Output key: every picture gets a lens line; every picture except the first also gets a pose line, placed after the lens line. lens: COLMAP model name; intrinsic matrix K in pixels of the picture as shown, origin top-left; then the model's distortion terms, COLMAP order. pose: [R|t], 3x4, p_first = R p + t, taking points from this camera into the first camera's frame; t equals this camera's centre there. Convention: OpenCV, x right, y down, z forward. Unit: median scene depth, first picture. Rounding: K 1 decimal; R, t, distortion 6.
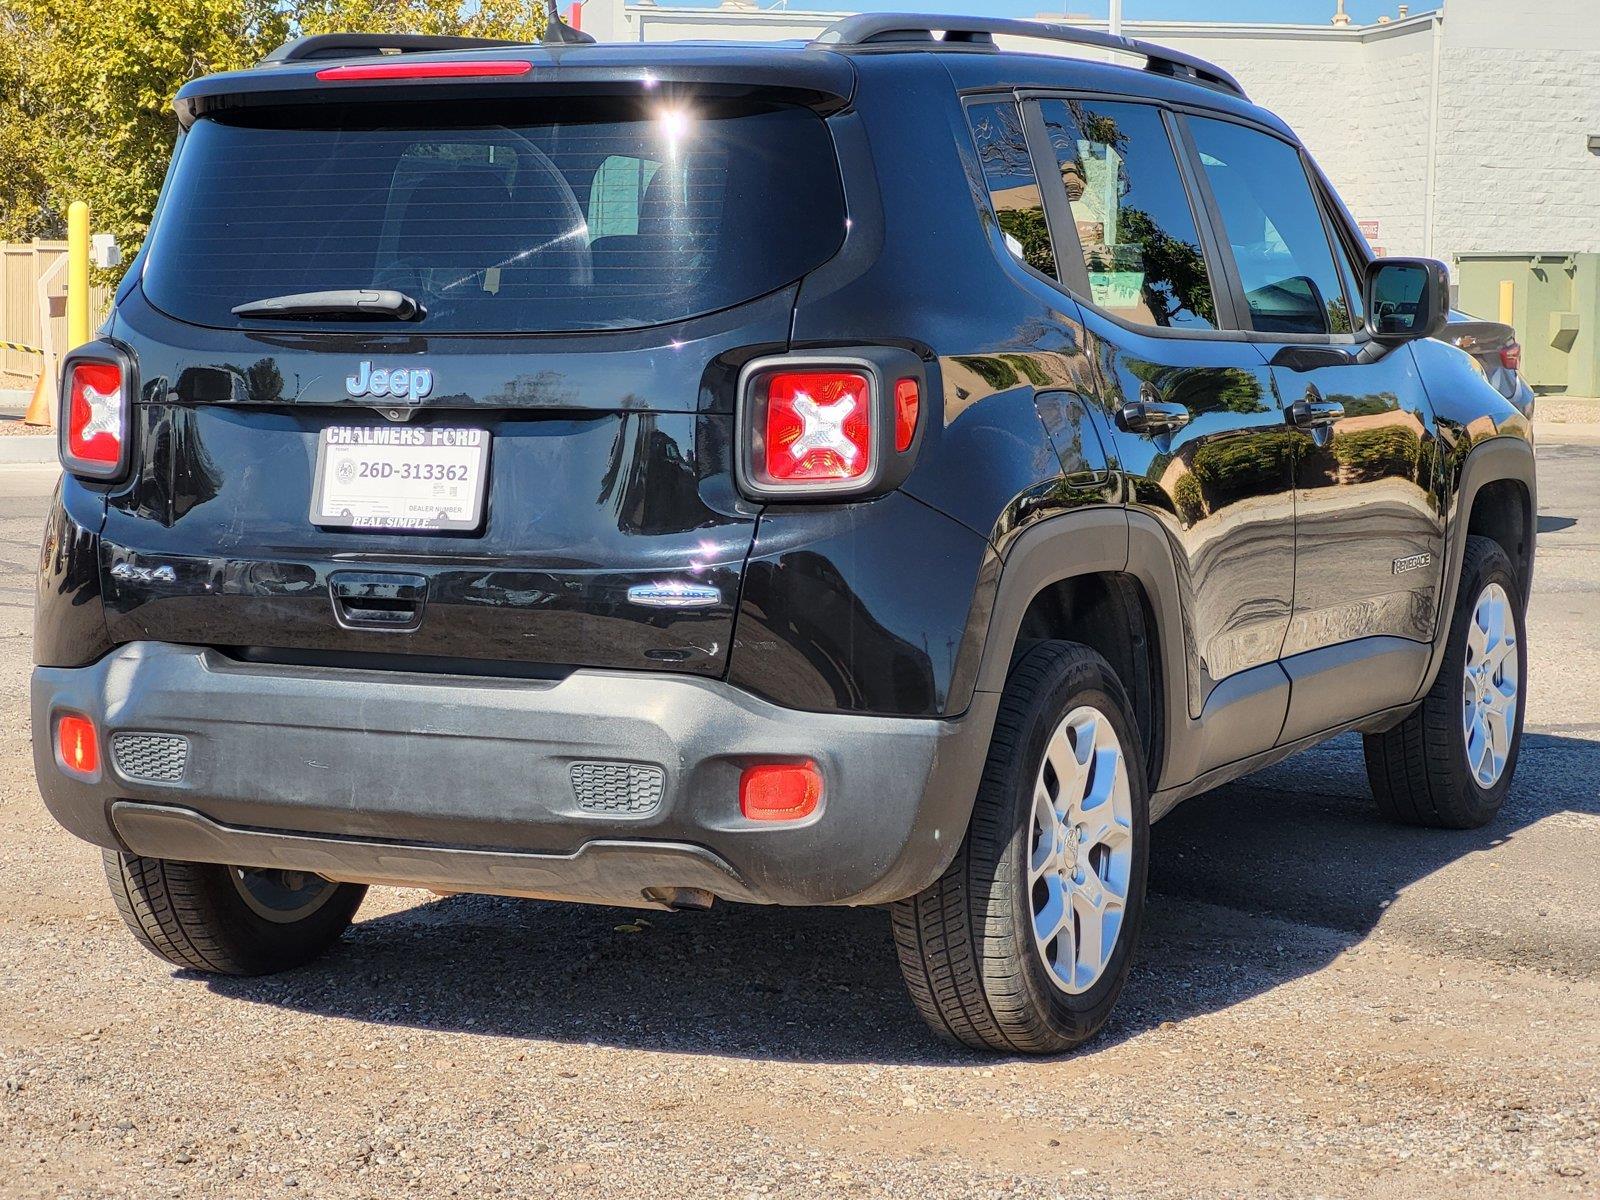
lens RADIAL K [[3415.0, 0, 812.6], [0, 3415.0, 528.7], [0, 0, 1]] dist [0.044839, 0.000000]
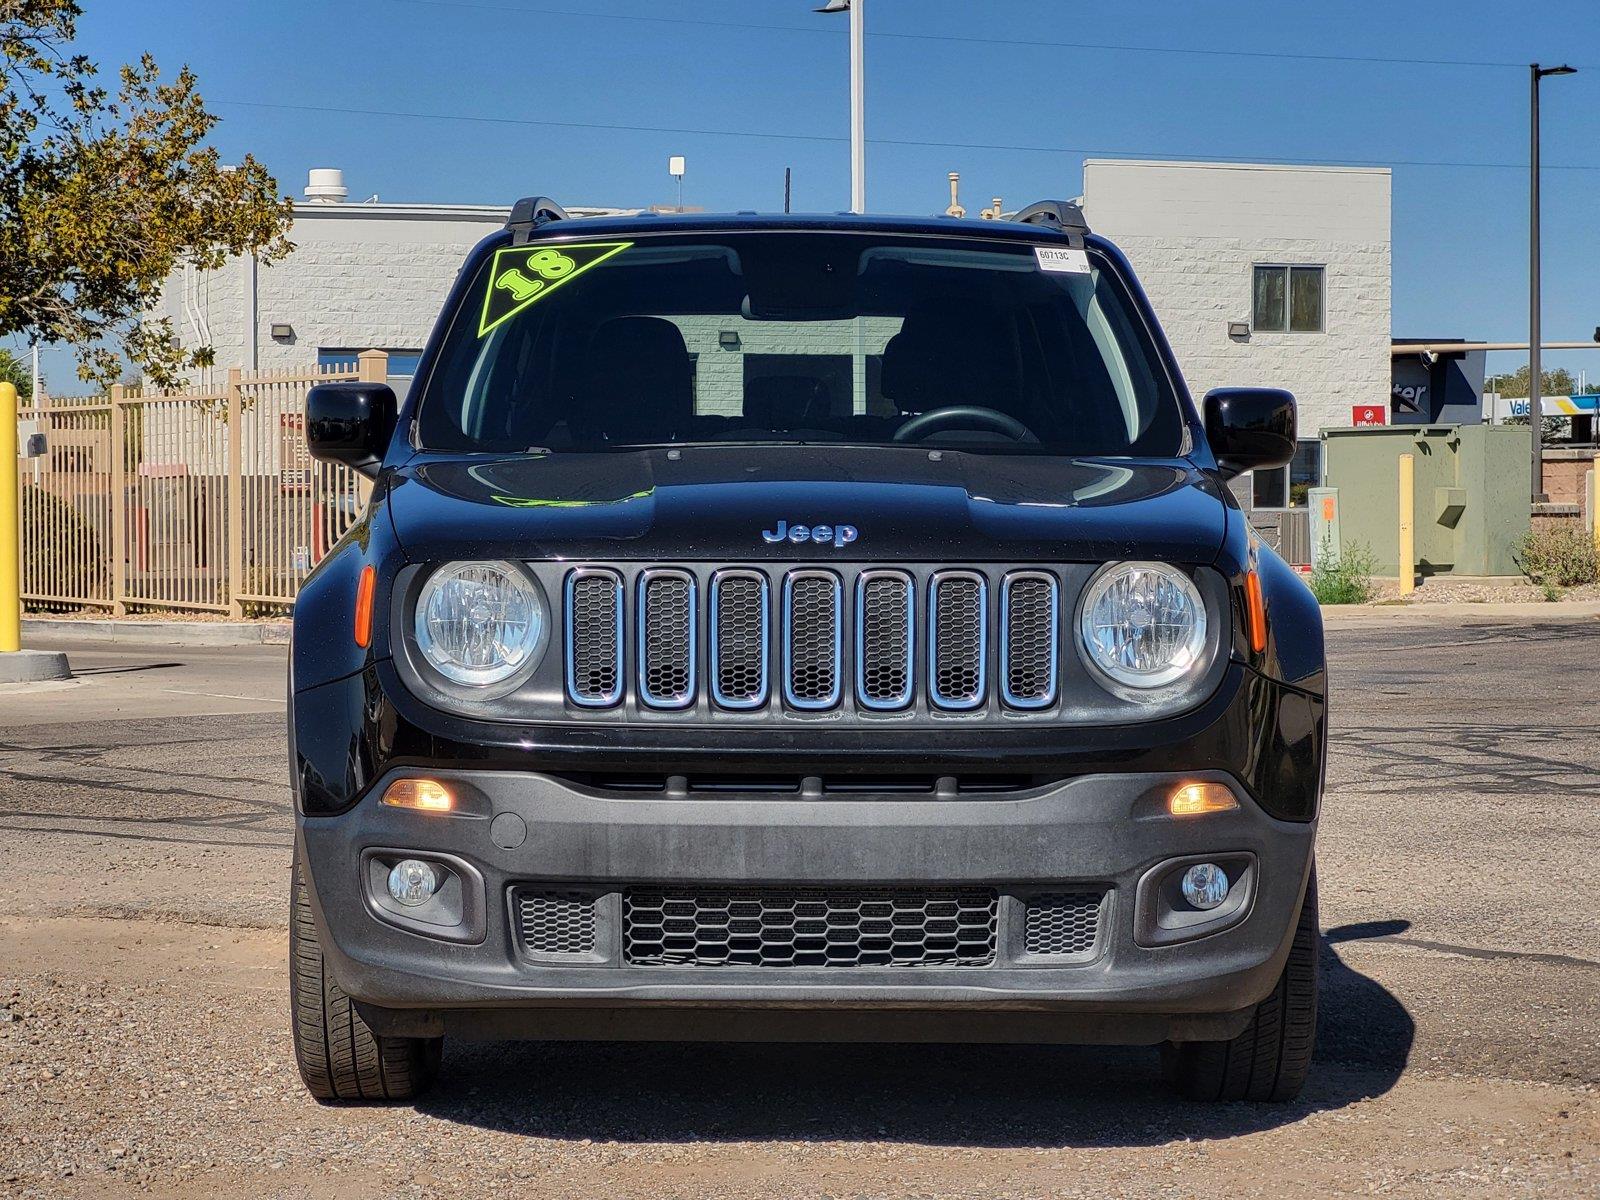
lens RADIAL K [[3415.0, 0, 795.6], [0, 3415.0, 605.5], [0, 0, 1]] dist [0.044839, 0.000000]
pose [[0.987544, -0.024809, 0.155378, -0.655410], [0.030835, 0.998858, -0.036494, -0.008042], [-0.154295, 0.040831, 0.987181, 0.540106]]
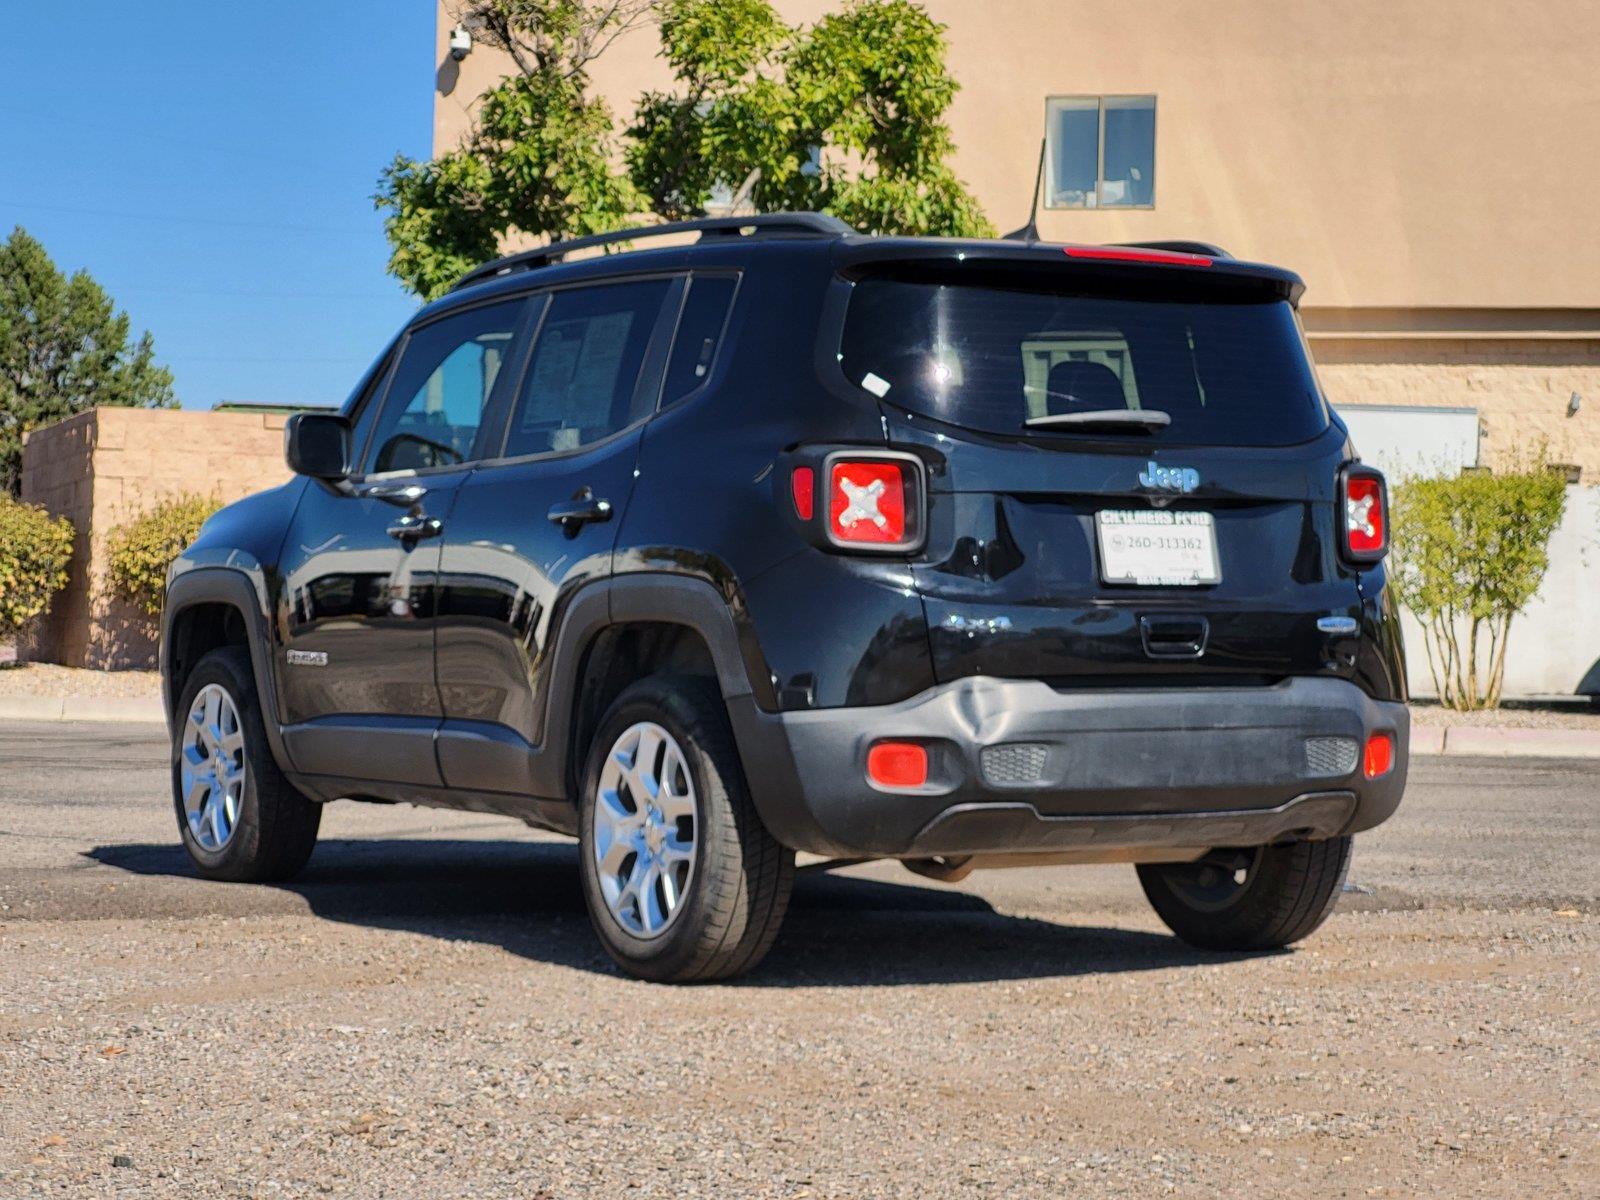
lens RADIAL K [[3415.0, 0, 796.4], [0, 3415.0, 605.0], [0, 0, 1]] dist [0.044839, 0.000000]
pose [[0.541936, 0.003624, 0.840412, -1.363981], [0.049779, 0.998097, -0.036403, 0.051320], [-0.838944, 0.061563, 0.540724, 0.378704]]
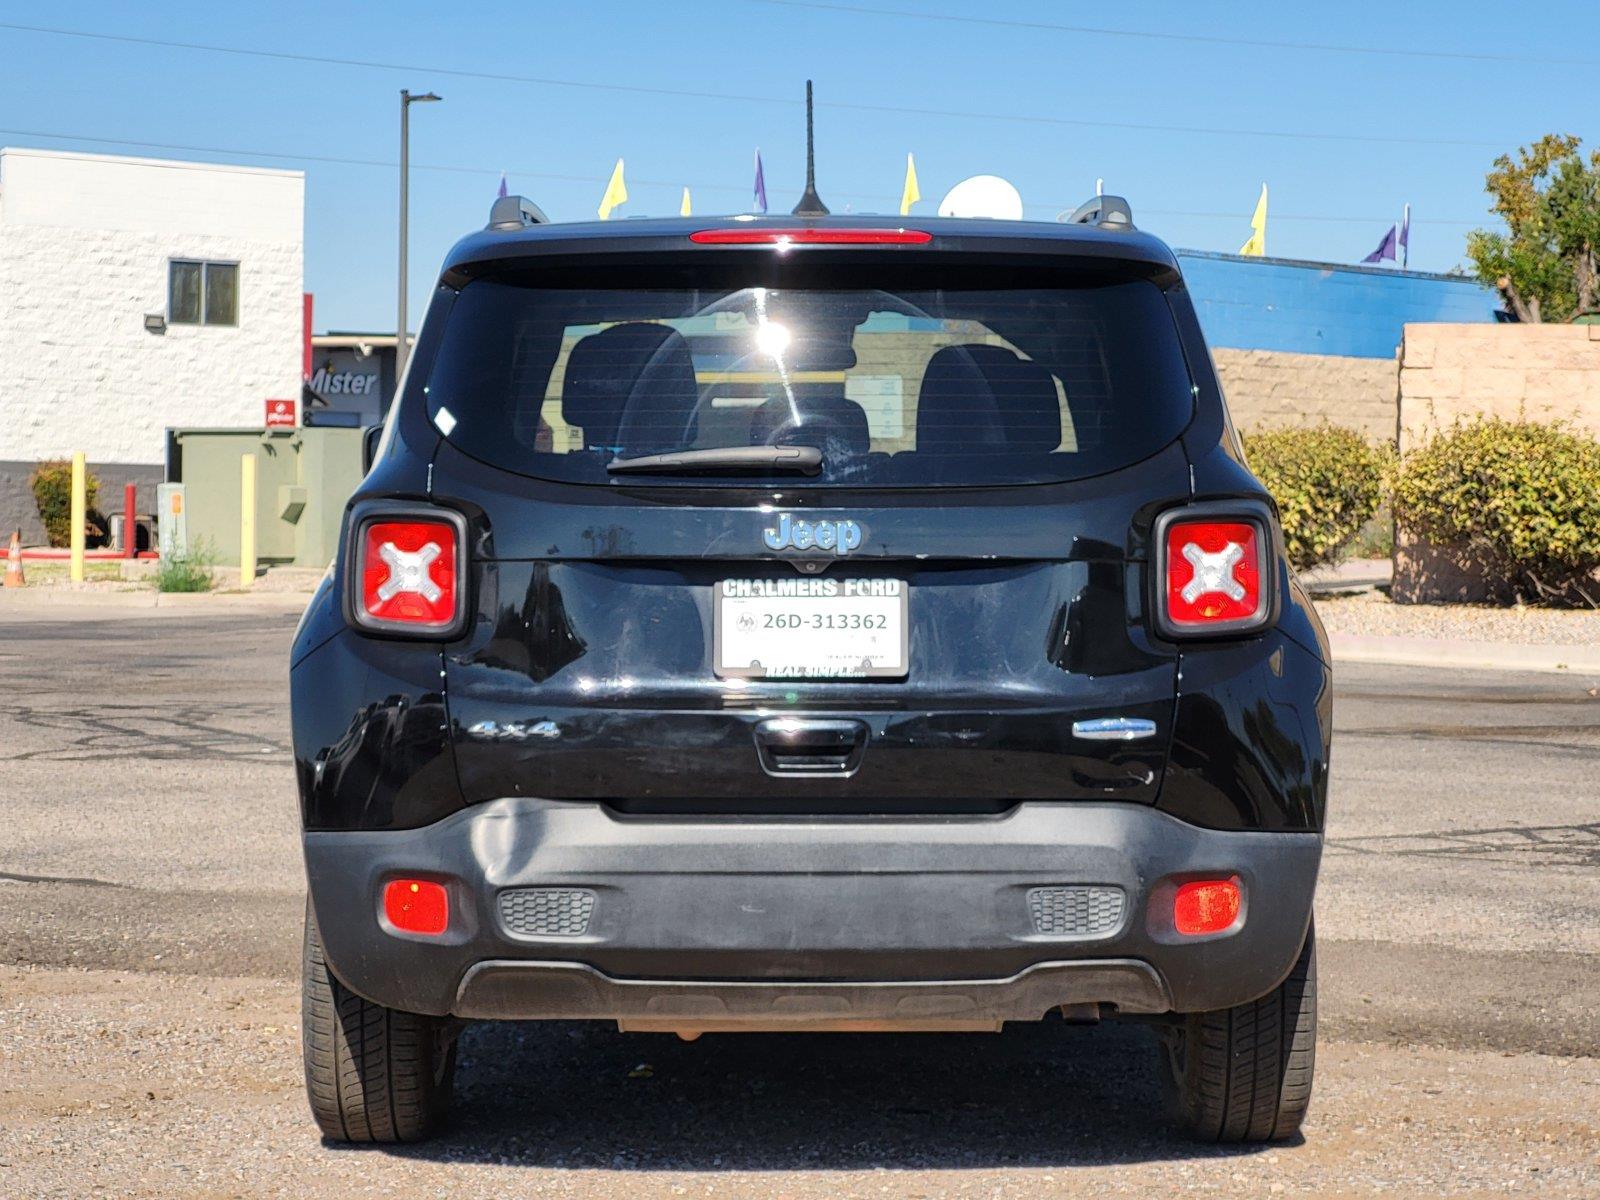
lens RADIAL K [[3415.0, 0, 770.0], [0, 3415.0, 592.4], [0, 0, 1]] dist [0.044839, 0.000000]
pose [[0.901356, -0.015046, 0.432817, -0.582780], [0.029383, 0.999218, -0.026454, 0.001426], [-0.432080, 0.036562, 0.901094, 0.070170]]
